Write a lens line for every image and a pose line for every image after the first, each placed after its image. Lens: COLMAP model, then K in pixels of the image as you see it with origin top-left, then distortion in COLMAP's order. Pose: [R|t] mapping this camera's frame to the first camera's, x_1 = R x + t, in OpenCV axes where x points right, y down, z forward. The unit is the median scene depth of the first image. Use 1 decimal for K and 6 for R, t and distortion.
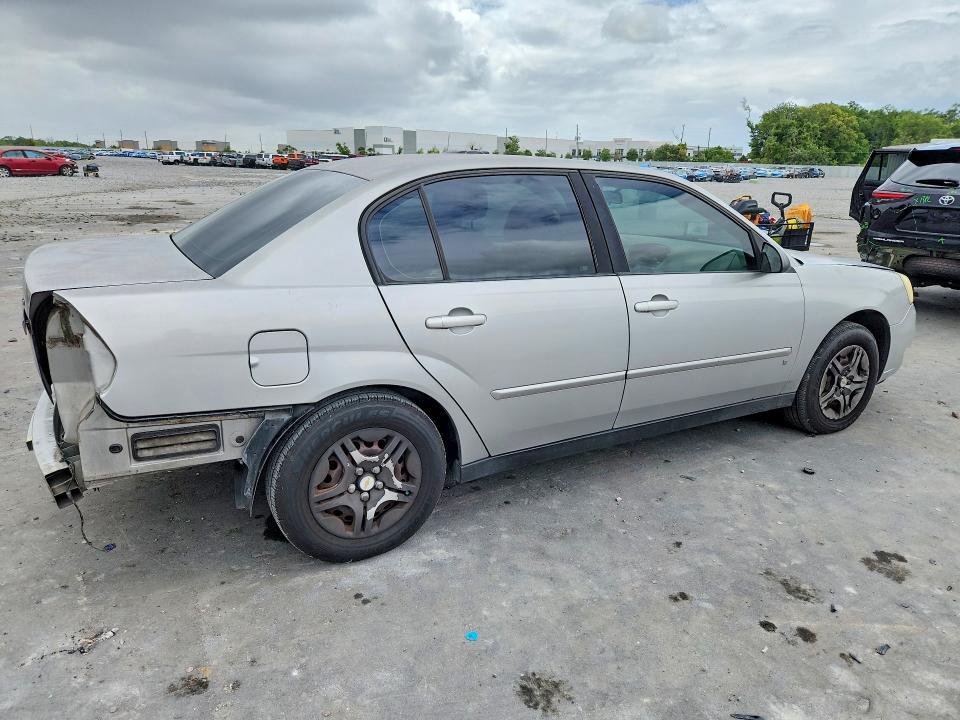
lens RADIAL K [[683.5, 0, 475.1], [0, 683.5, 376.2], [0, 0, 1]] dist [0.076193, -0.072761]
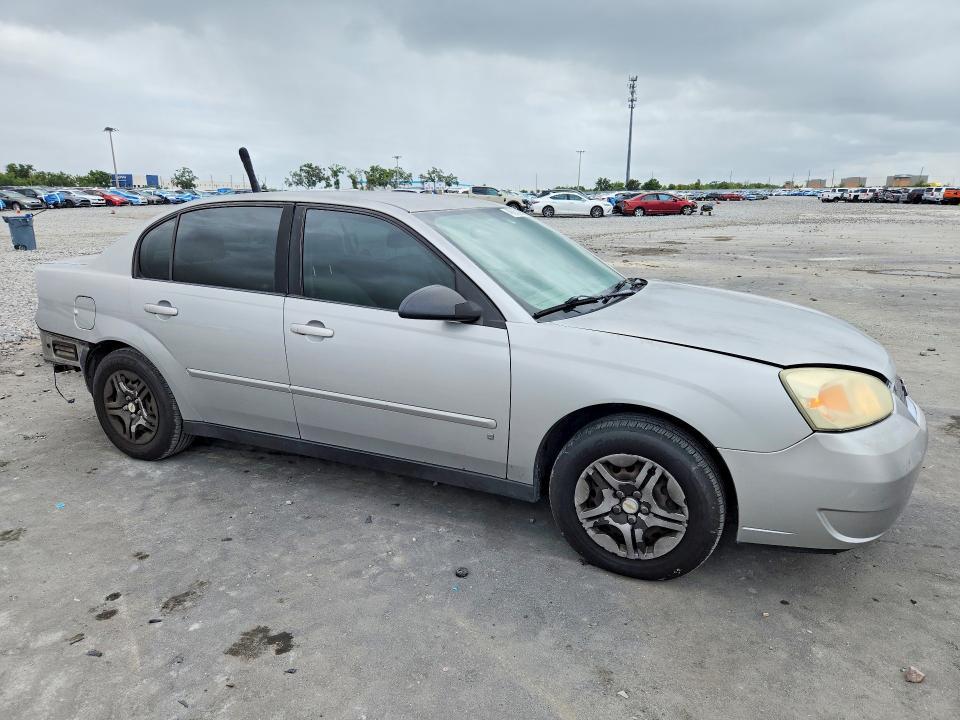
lens RADIAL K [[683.5, 0, 475.1], [0, 683.5, 376.2], [0, 0, 1]] dist [0.076193, -0.072761]
pose [[0.551472, 0.191961, -0.811806, 1.377785], [-0.233463, 0.969790, 0.070723, -0.181593], [0.800858, 0.150525, 0.579628, 0.648702]]
